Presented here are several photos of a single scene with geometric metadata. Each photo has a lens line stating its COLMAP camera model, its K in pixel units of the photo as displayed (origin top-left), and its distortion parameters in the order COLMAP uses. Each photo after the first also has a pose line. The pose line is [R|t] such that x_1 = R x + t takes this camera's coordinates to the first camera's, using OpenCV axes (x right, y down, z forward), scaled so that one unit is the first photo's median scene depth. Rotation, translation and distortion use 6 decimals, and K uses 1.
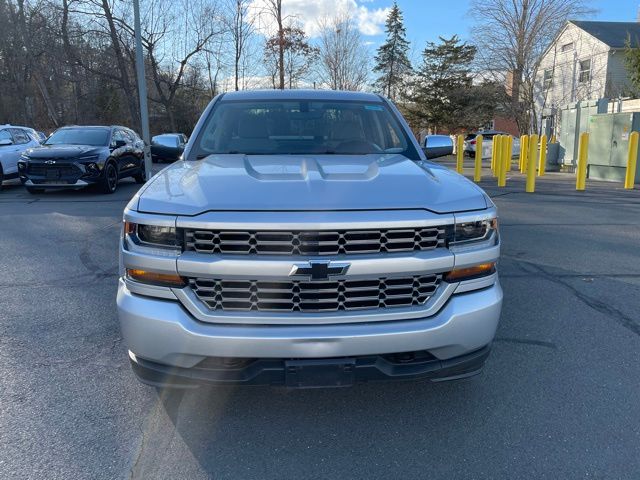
lens RADIAL K [[480.0, 0, 320.5], [0, 480.0, 242.8], [0, 0, 1]] dist [0.082297, -0.100285]
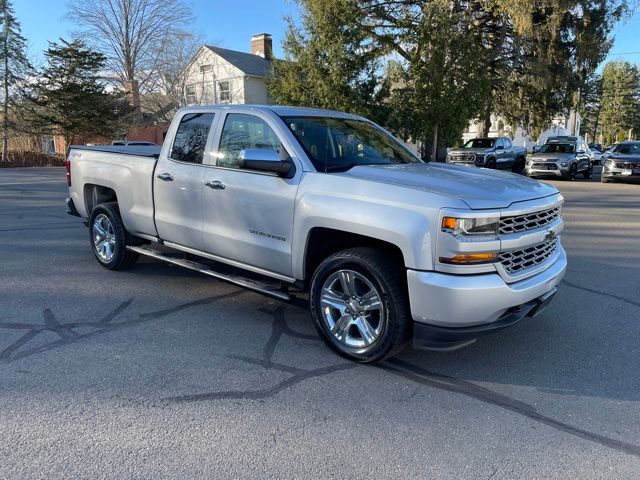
lens RADIAL K [[480.0, 0, 320.7], [0, 480.0, 239.8], [0, 0, 1]] dist [0.082297, -0.100285]
pose [[0.709762, -0.130721, 0.692207, -0.100886], [0.146855, 0.988499, 0.036095, -0.005786], [-0.688964, 0.076035, 0.720796, 0.022569]]
